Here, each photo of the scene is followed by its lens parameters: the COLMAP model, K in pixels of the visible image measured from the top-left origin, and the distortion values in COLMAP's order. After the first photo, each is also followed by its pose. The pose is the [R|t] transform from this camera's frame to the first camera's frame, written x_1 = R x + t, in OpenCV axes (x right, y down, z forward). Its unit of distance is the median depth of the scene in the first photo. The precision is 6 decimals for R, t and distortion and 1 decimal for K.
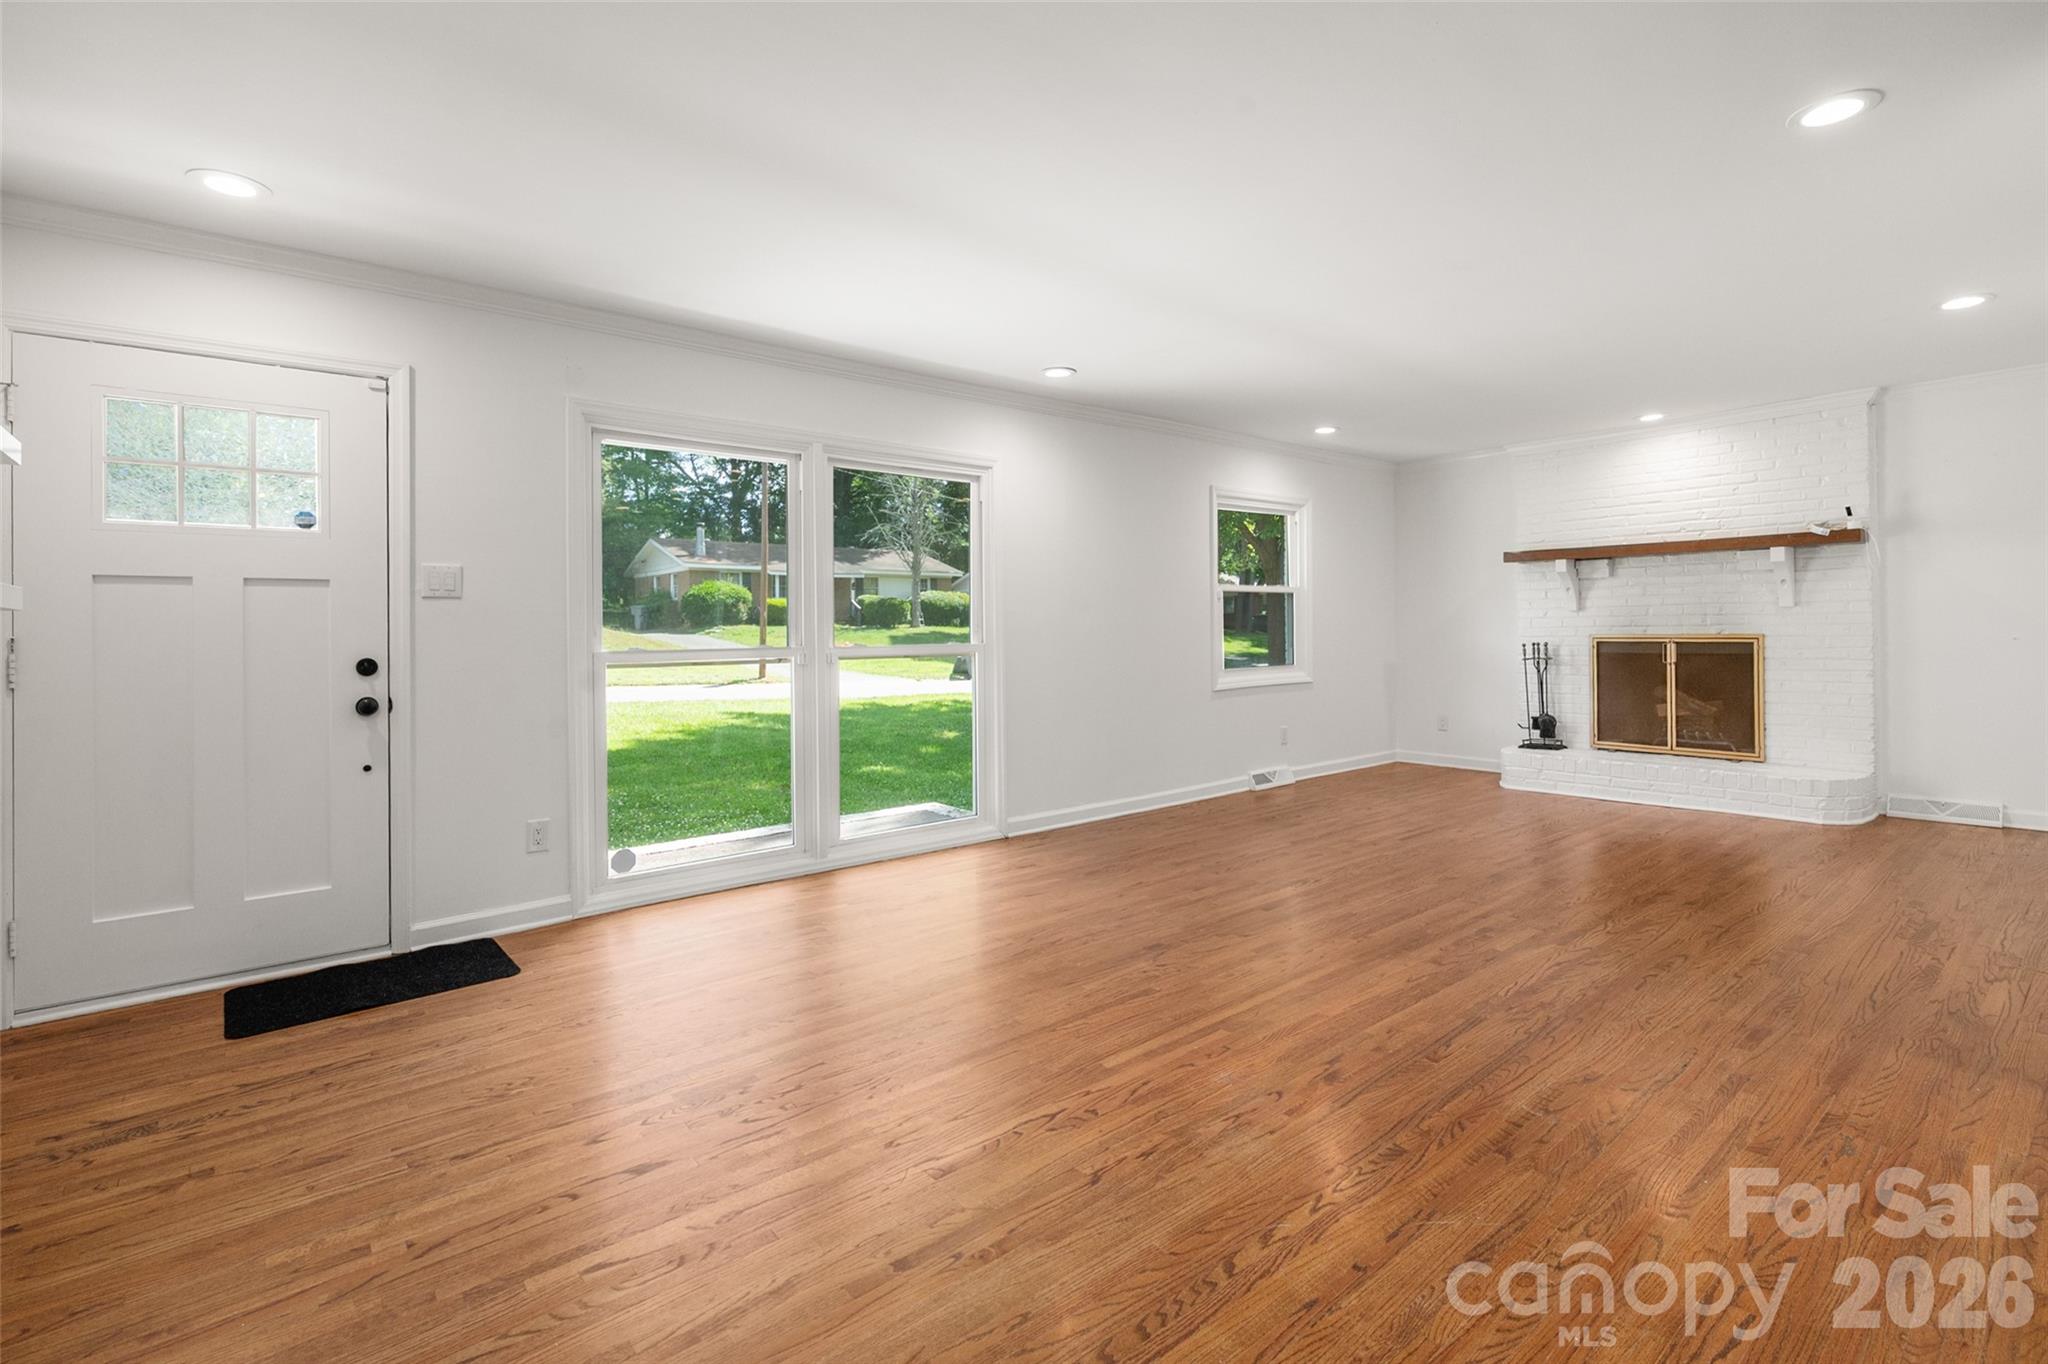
lens RADIAL K [[982.6, 0, 1023.2], [0, 982.6, 619.5], [0, 0, 1]] dist [-0.000242, -0.000028]
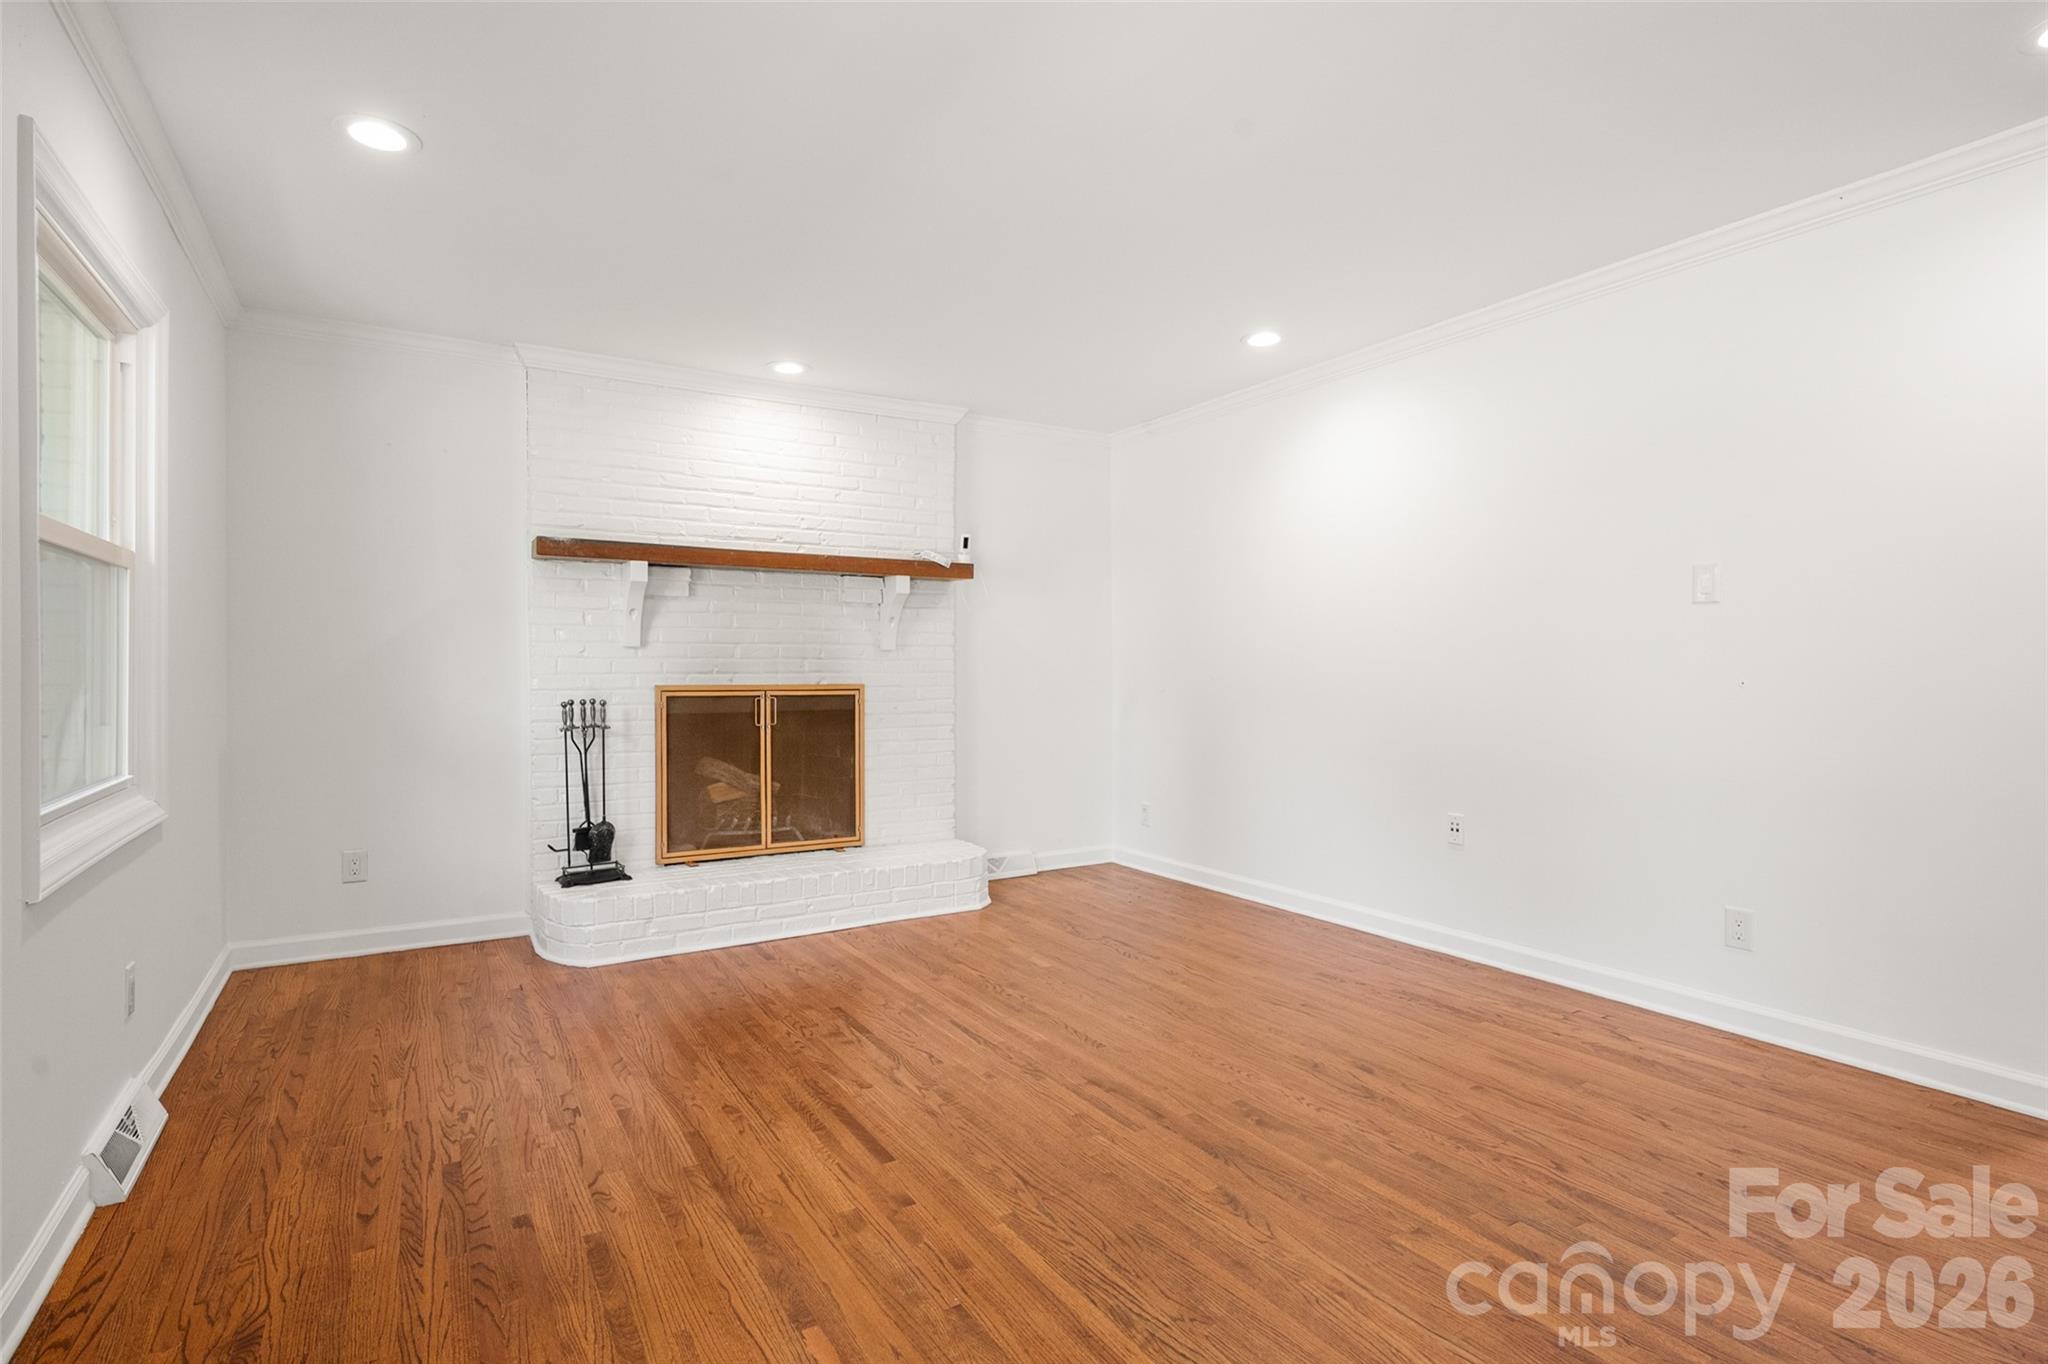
lens RADIAL K [[1010.0, 0, 1024.0], [0, 1010.0, 682.0], [0, 0, 1]] dist [-0.001832, -0.000297]
pose [[0.138395, 0.003851, 0.990370, -0.032415], [-0.010687, 0.999940, -0.002395, 0.012840], [-0.990319, -0.010253, 0.138428, 0.714424]]
